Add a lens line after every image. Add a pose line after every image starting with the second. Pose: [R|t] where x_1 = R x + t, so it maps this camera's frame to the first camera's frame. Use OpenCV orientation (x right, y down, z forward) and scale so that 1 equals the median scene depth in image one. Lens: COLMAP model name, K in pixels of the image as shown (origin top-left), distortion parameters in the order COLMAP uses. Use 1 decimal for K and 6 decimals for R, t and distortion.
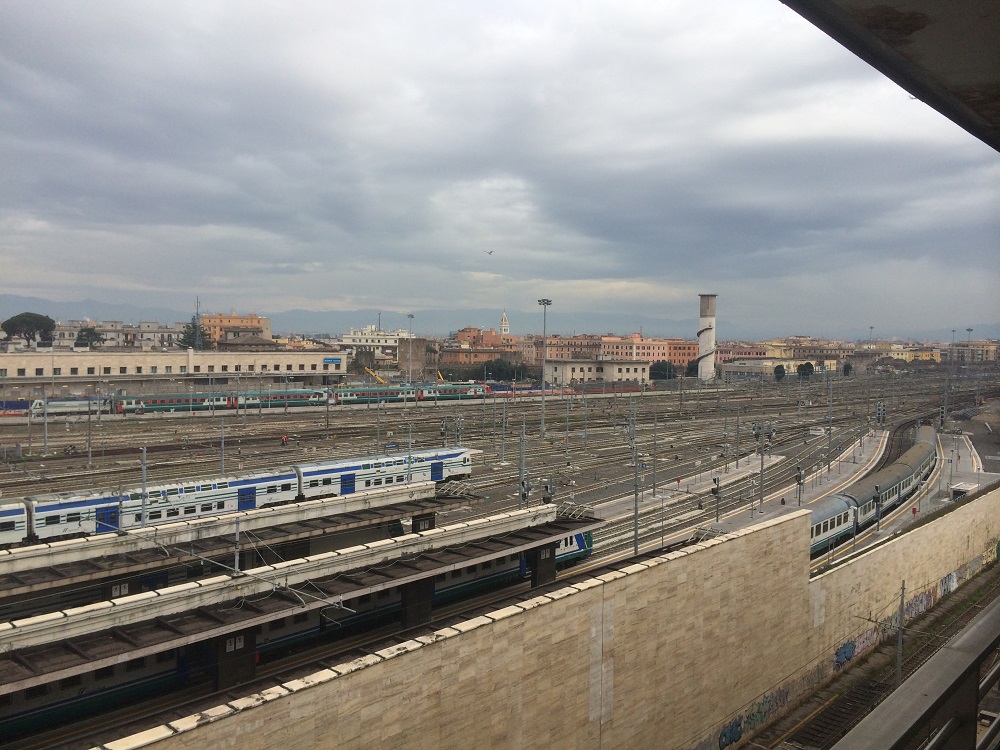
lens RADIAL K [[876.3, 0, 500.0], [0, 876.3, 375.0], [0, 0, 1]] dist [0.064409, -0.094466]
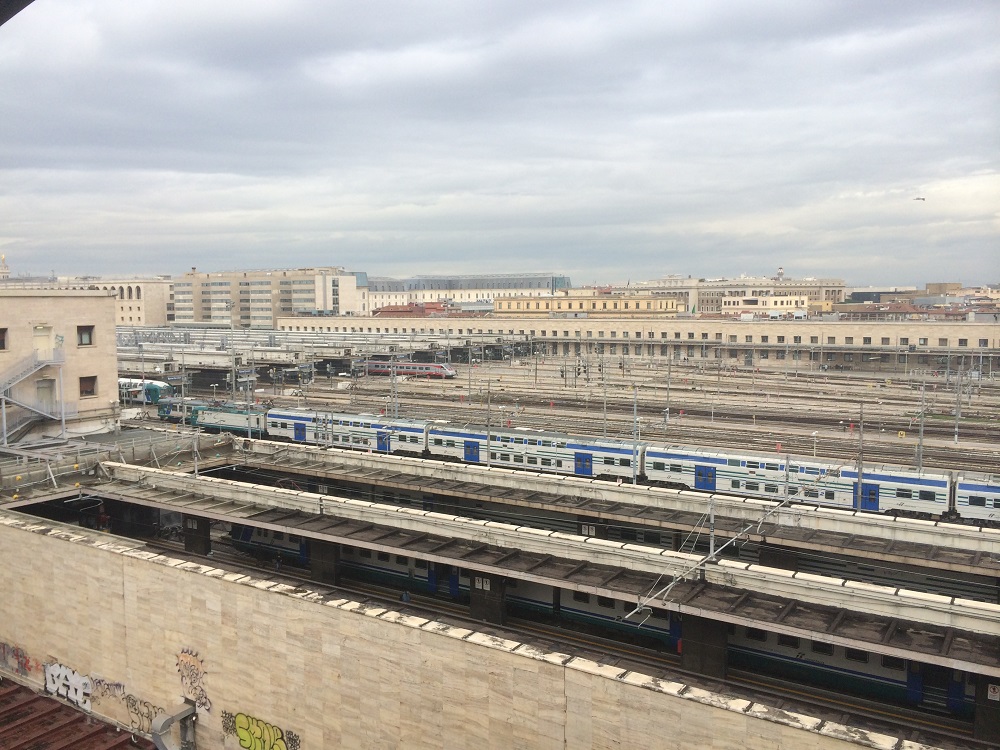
lens RADIAL K [[876.3, 0, 500.0], [0, 876.3, 375.0], [0, 0, 1]] dist [0.064409, -0.094466]
pose [[0.136012, 0.069098, -0.988295, 0.569121], [-0.034472, 0.997291, 0.064983, -0.017683], [0.990107, 0.025230, 0.138025, 0.648633]]
